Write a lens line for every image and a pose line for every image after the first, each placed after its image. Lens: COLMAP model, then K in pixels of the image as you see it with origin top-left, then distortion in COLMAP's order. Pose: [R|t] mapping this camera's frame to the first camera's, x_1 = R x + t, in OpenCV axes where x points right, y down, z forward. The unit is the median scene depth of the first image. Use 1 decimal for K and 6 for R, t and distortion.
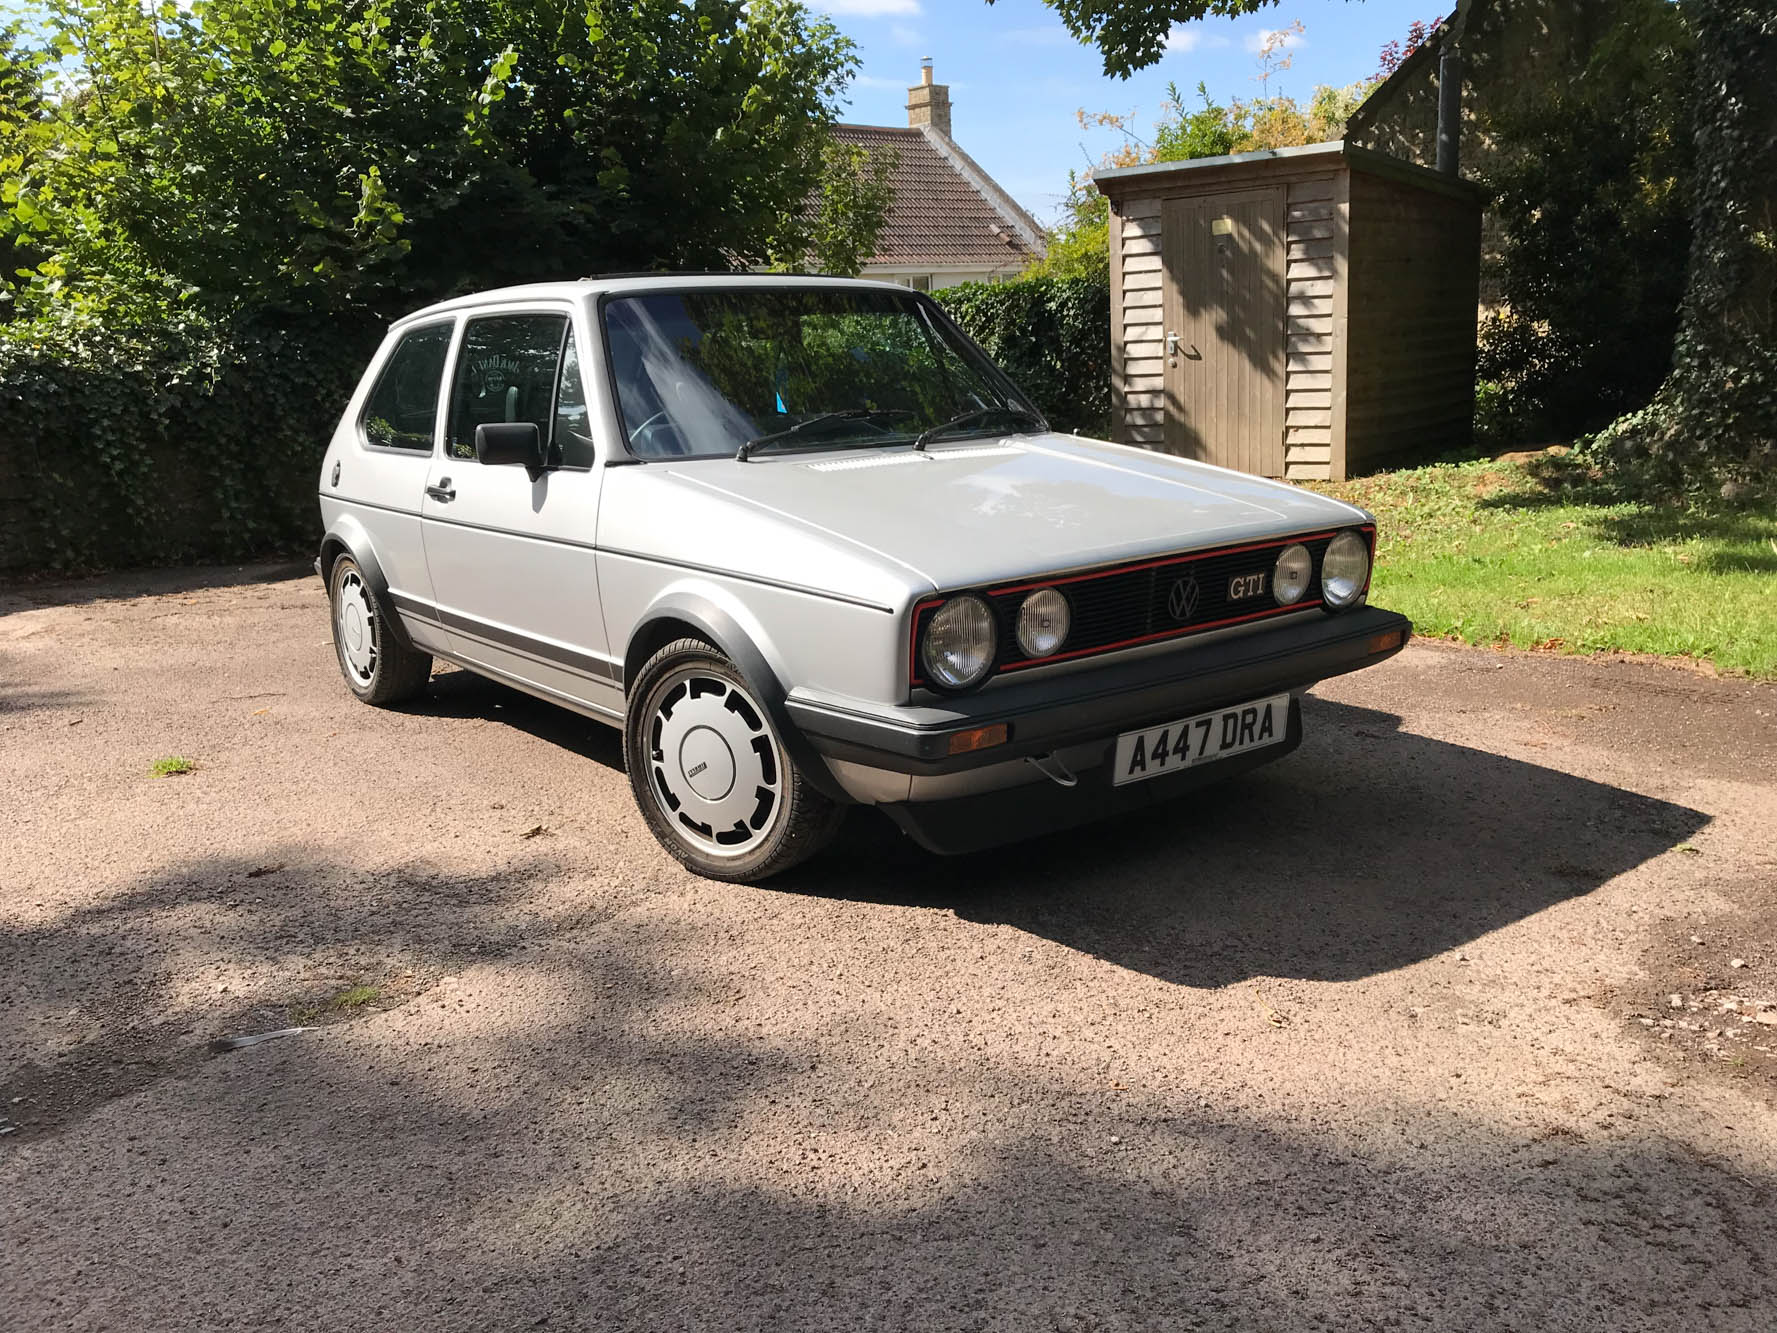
lens RADIAL K [[1474.2, 0, 901.6], [0, 1474.2, 665.2], [0, 0, 1]] dist [0.082277, -0.097765]
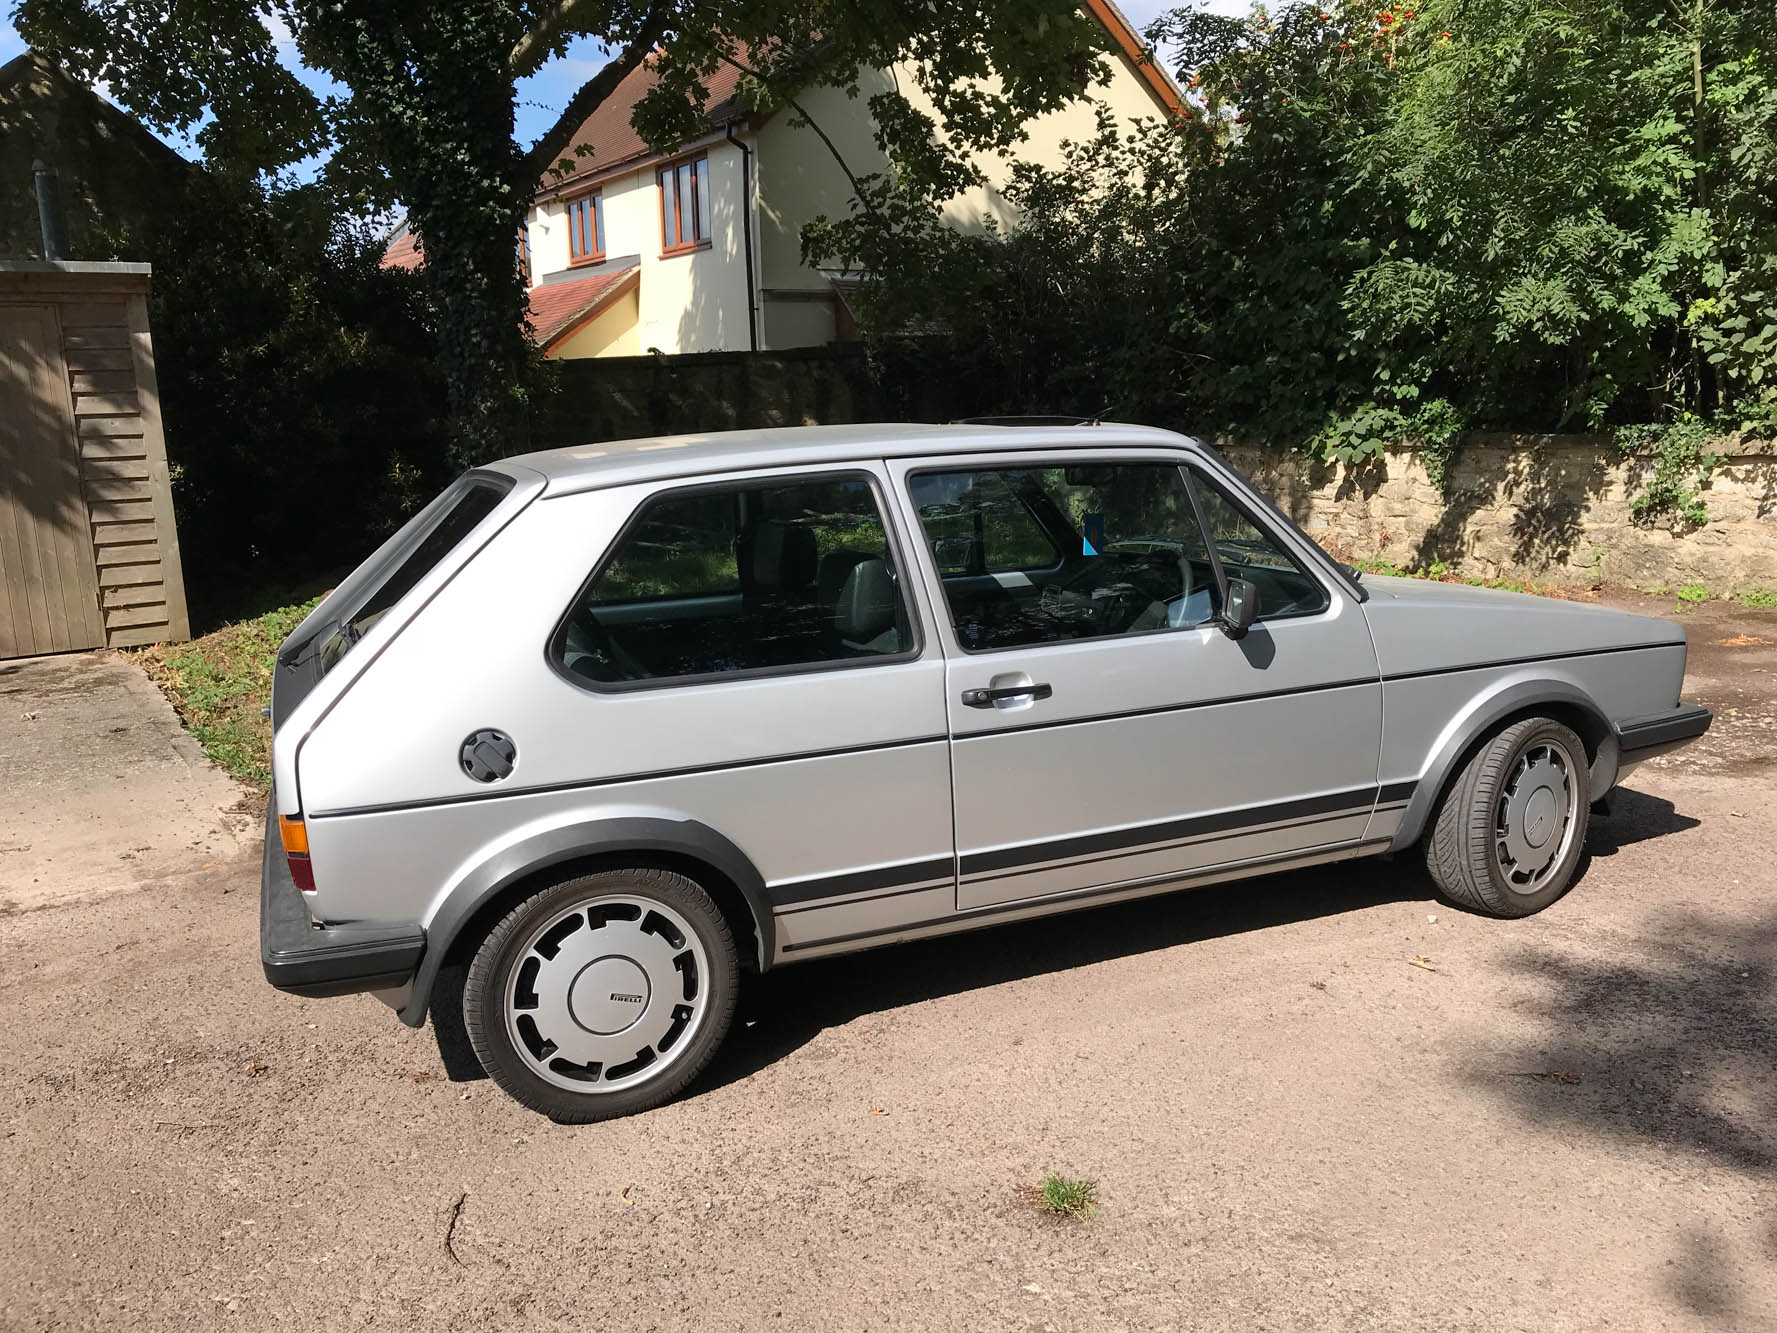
lens RADIAL K [[1474.2, 0, 901.6], [0, 1474.2, 665.2], [0, 0, 1]] dist [0.082277, -0.097765]
pose [[0.247565, -0.147973, 0.957505, -0.512915], [0.232787, 0.968404, 0.089470, -0.103177], [-0.940490, 0.200745, 0.274189, 0.410568]]
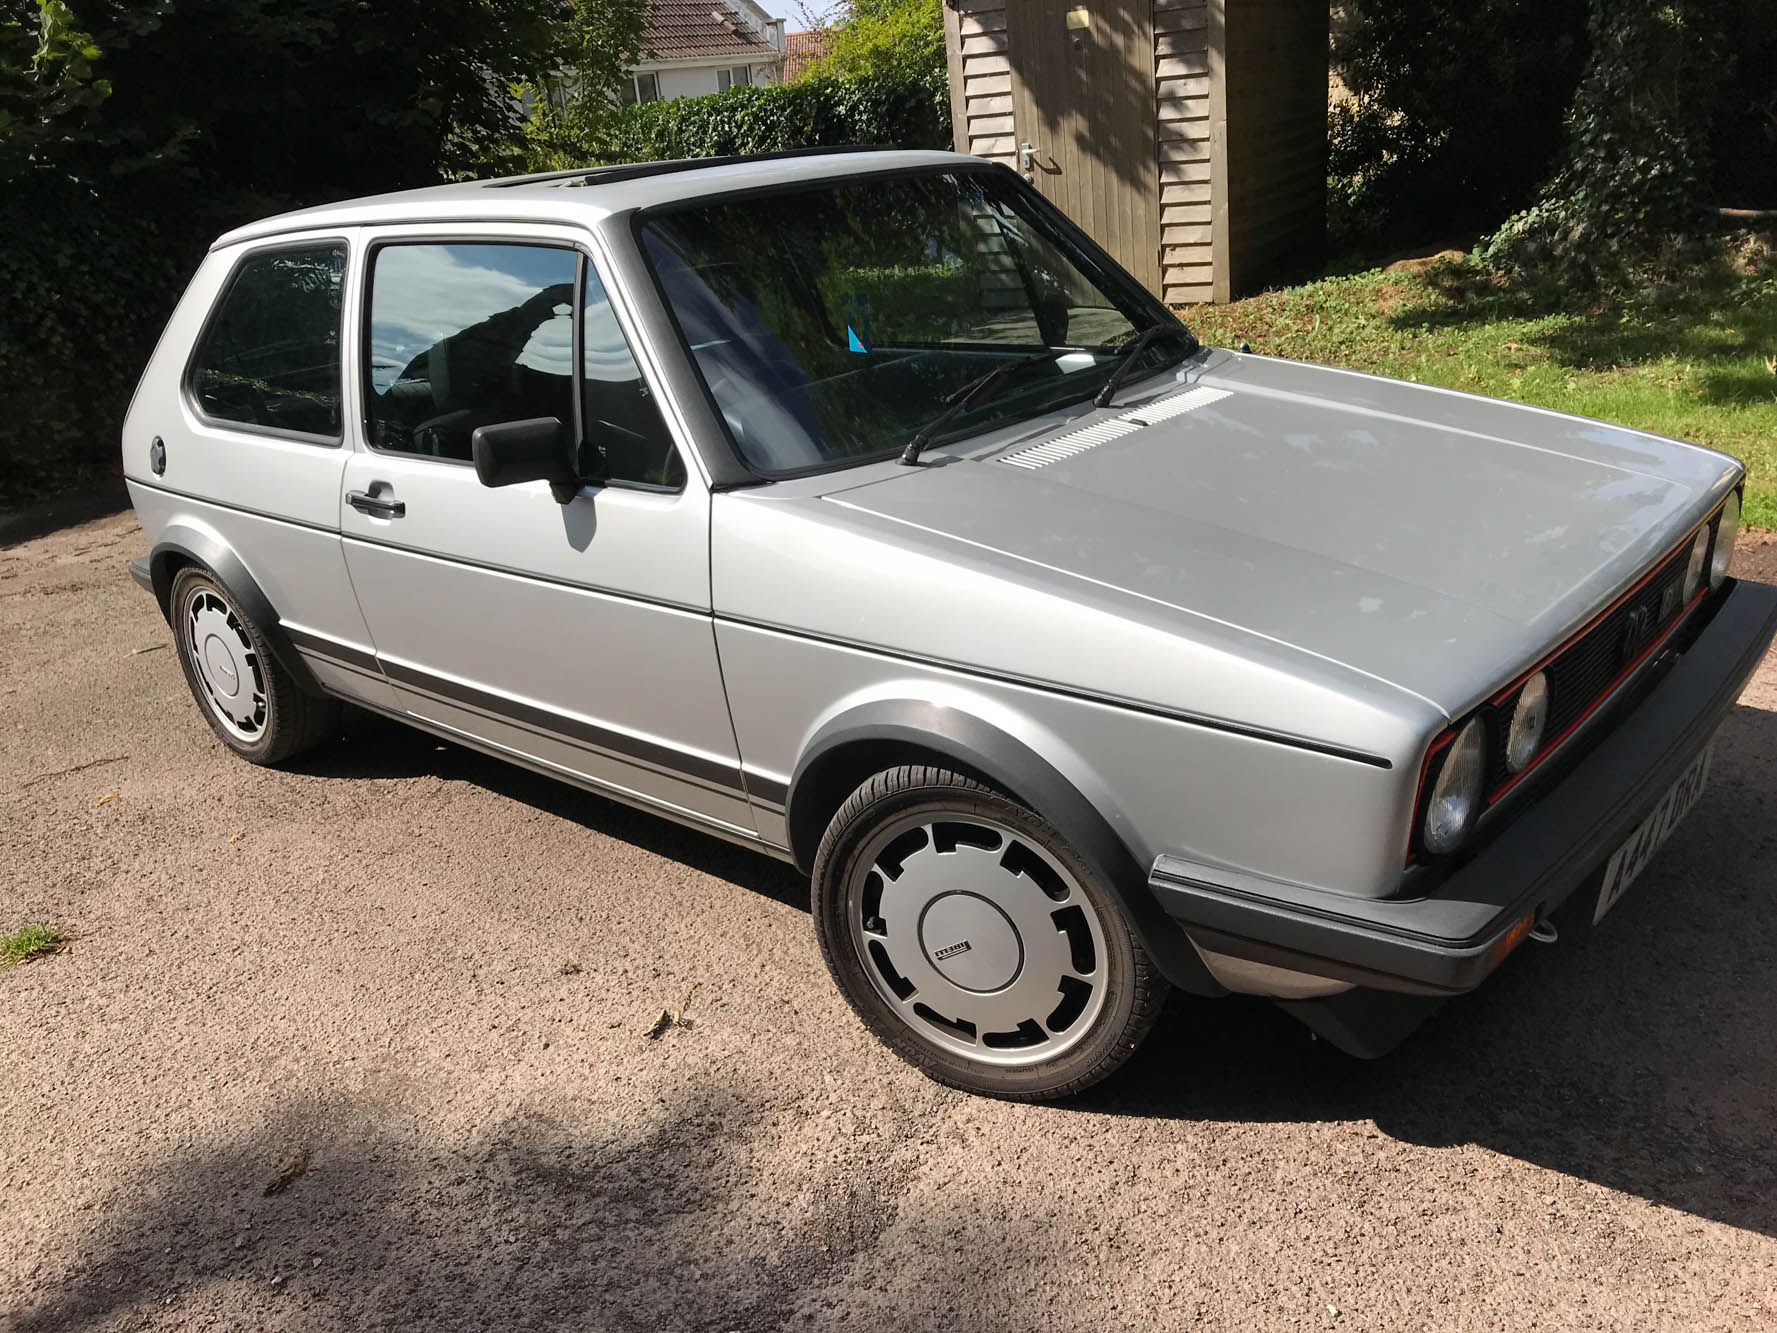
lens RADIAL K [[1476.8, 0, 898.1], [0, 1476.8, 644.6], [0, 0, 1]] dist [0.035328, -0.001860]
pose [[0.978877, -0.112970, 0.170404, -0.096072], [0.091763, 0.987573, 0.127589, -0.057420], [-0.182700, -0.109257, 0.977079, 0.130013]]
